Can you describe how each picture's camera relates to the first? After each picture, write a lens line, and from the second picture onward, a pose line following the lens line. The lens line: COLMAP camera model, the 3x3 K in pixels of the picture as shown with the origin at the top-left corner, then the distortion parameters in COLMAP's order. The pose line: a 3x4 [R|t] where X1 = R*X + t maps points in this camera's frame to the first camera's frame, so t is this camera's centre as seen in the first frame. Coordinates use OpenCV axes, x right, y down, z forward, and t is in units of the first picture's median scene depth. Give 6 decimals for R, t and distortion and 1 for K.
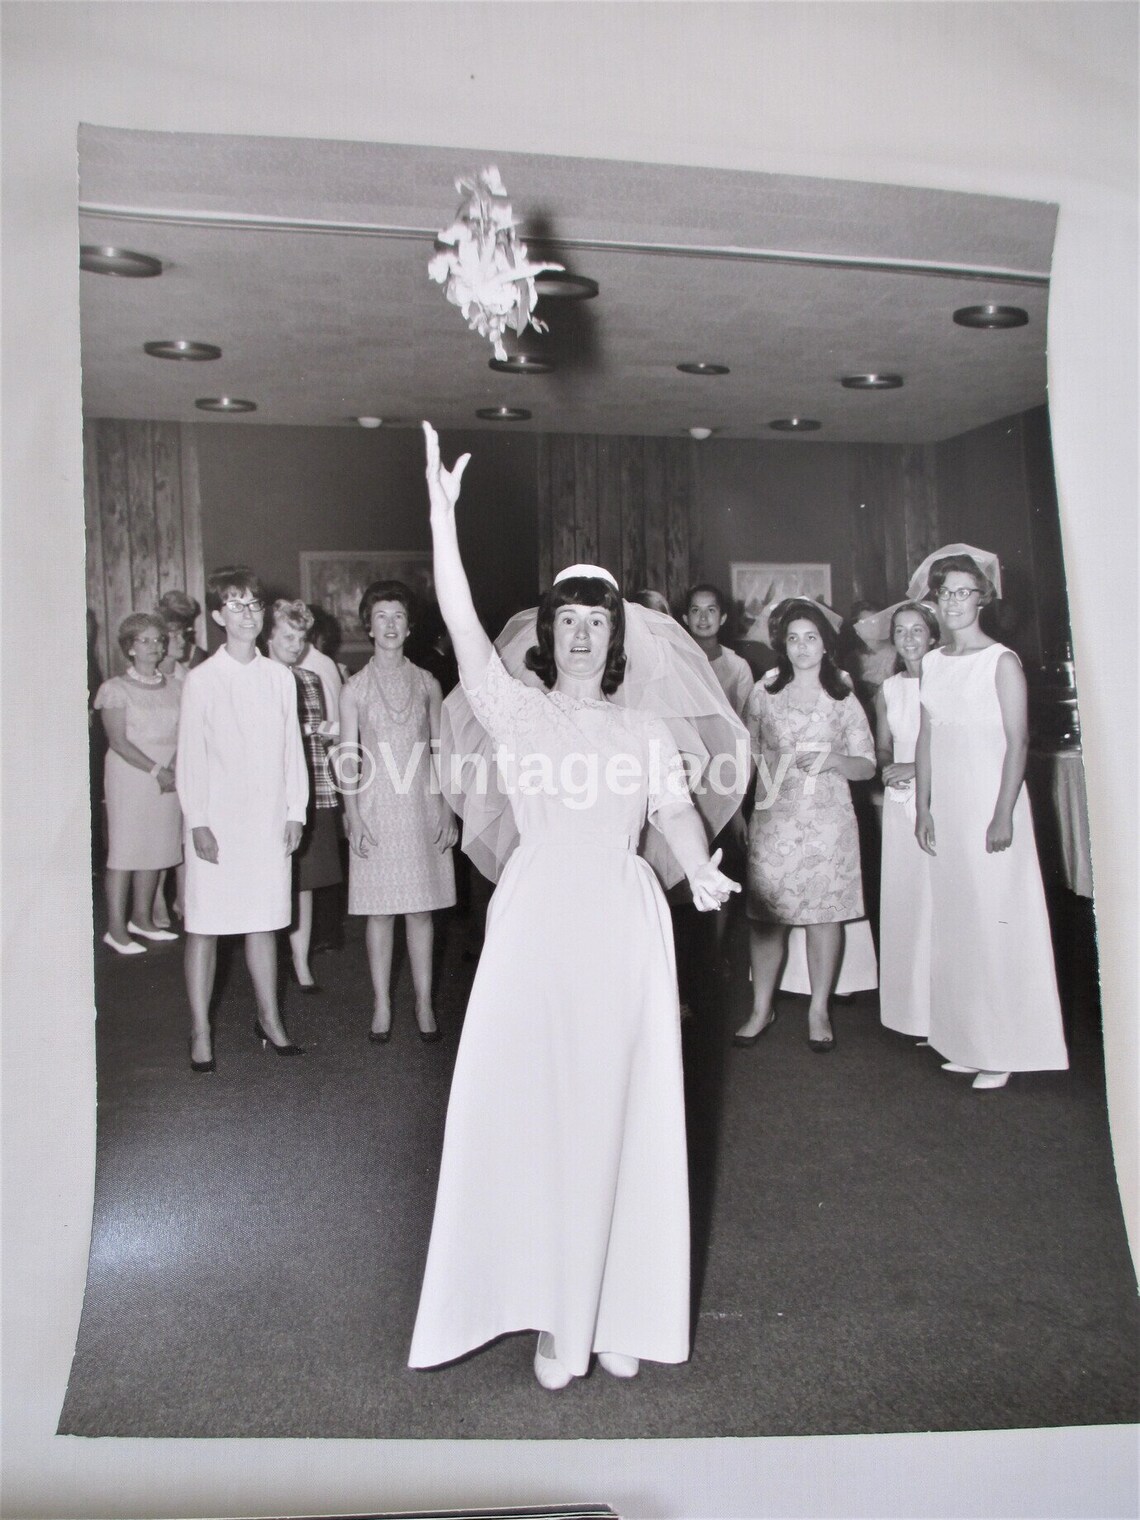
lens RADIAL K [[1254.1, 0, 570.0], [0, 1254.1, 760.0], [0, 0, 1]] dist [-0.029074, 0.005136]
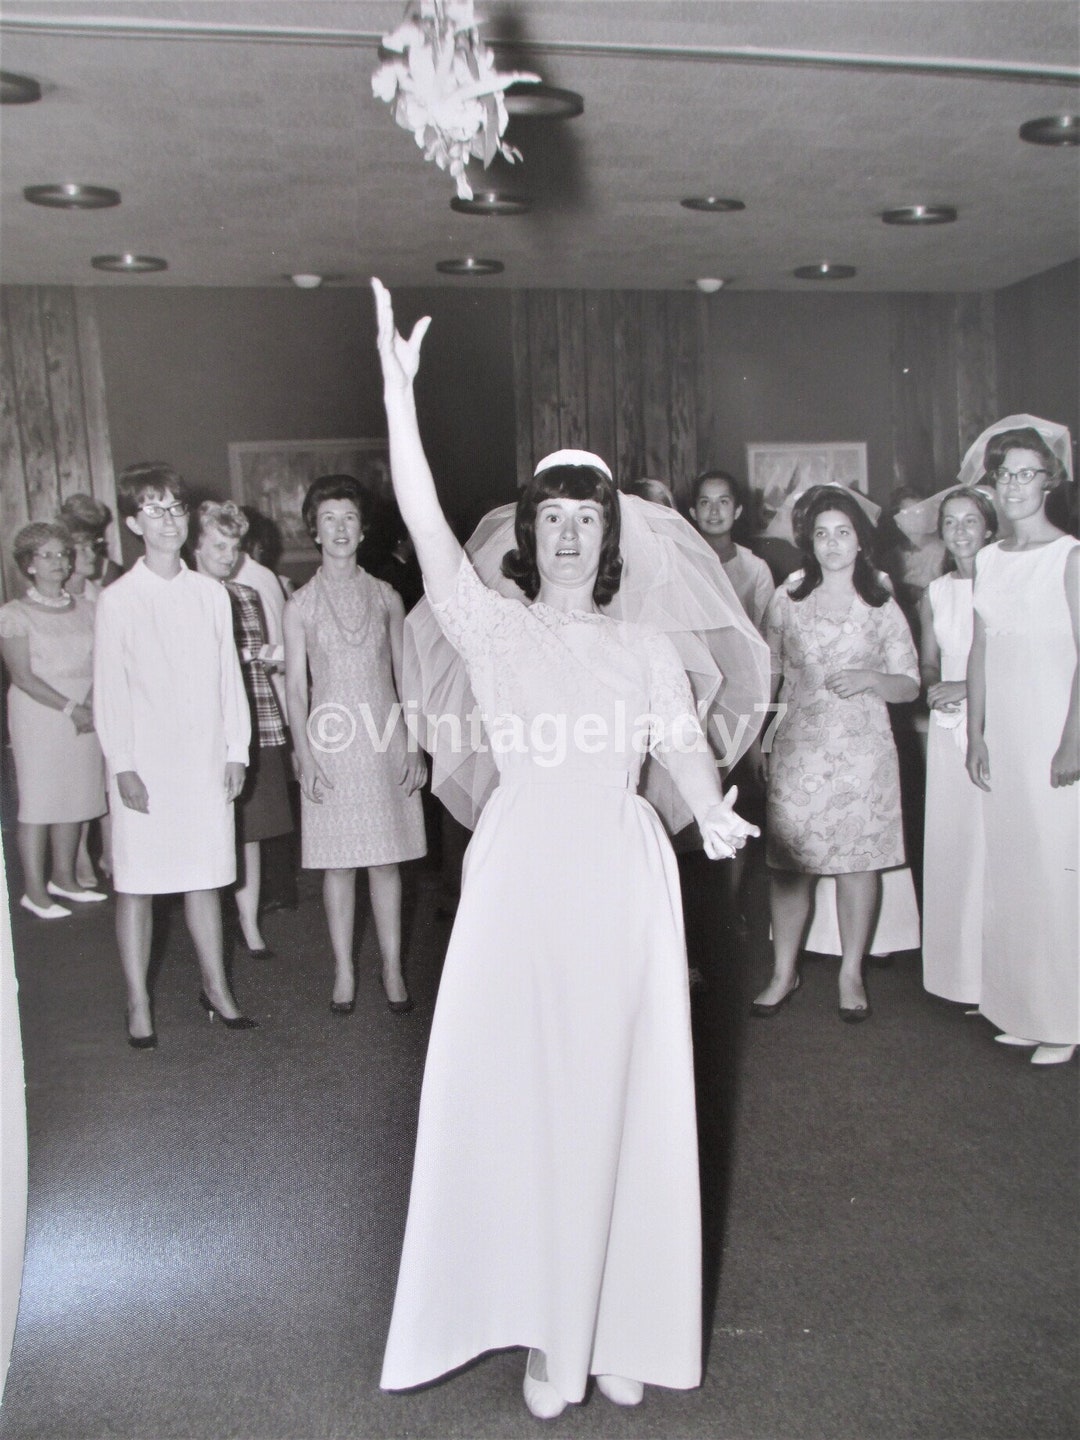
lens RADIAL K [[1188.1, 0, 540.0], [0, 1188.1, 720.0], [0, 0, 1]] dist [-0.029074, 0.005136]
pose [[0.999450, -0.013056, -0.030498, 0.012855], [0.015844, 0.995534, 0.093062, -0.051749], [0.029147, -0.093494, 0.995193, 0.201244]]
